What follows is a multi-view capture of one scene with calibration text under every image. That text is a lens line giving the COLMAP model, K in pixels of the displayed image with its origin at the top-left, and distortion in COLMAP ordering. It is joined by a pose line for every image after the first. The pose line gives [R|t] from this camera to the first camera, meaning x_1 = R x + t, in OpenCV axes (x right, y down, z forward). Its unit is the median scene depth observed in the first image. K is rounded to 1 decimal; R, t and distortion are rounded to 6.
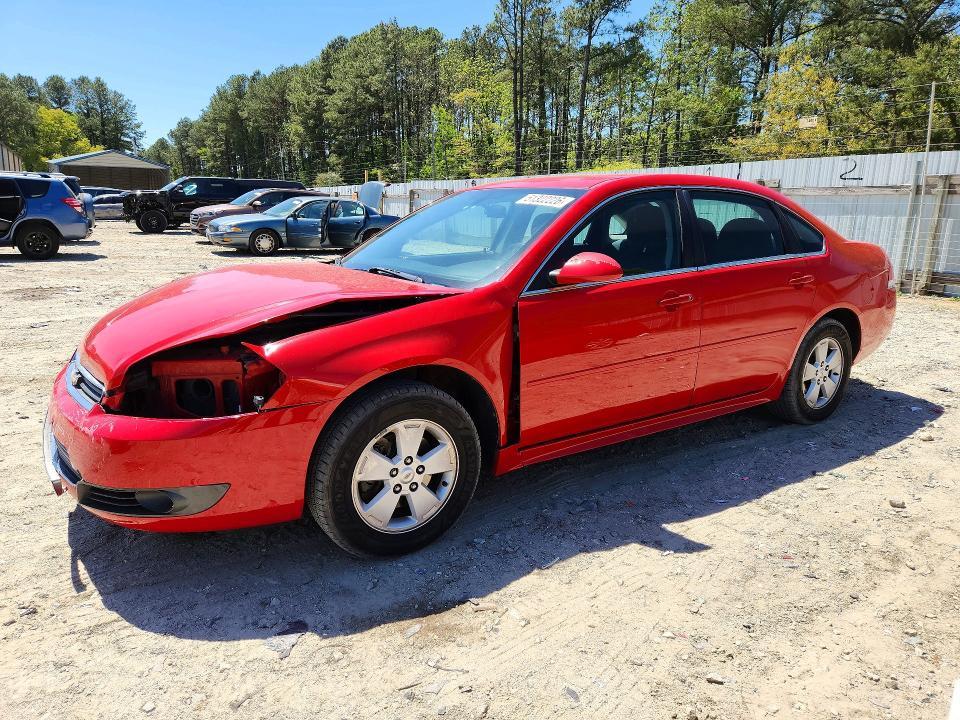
lens RADIAL K [[756.7, 0, 473.5], [0, 756.7, 360.0], [0, 0, 1]] dist [0.016941, -0.000123]
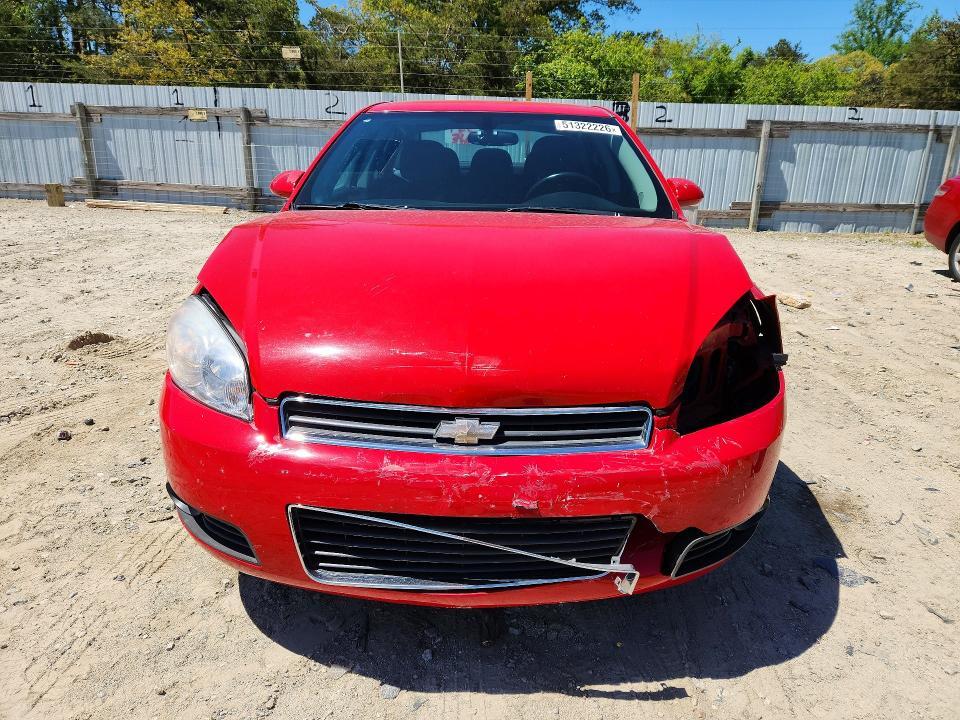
lens RADIAL K [[756.7, 0, 473.5], [0, 756.7, 360.0], [0, 0, 1]] dist [0.016941, -0.000123]
pose [[0.469615, -0.232535, 0.851698, -0.629935], [0.157972, 0.971254, 0.178073, -0.081362], [-0.868623, 0.050919, 0.492850, 0.453142]]
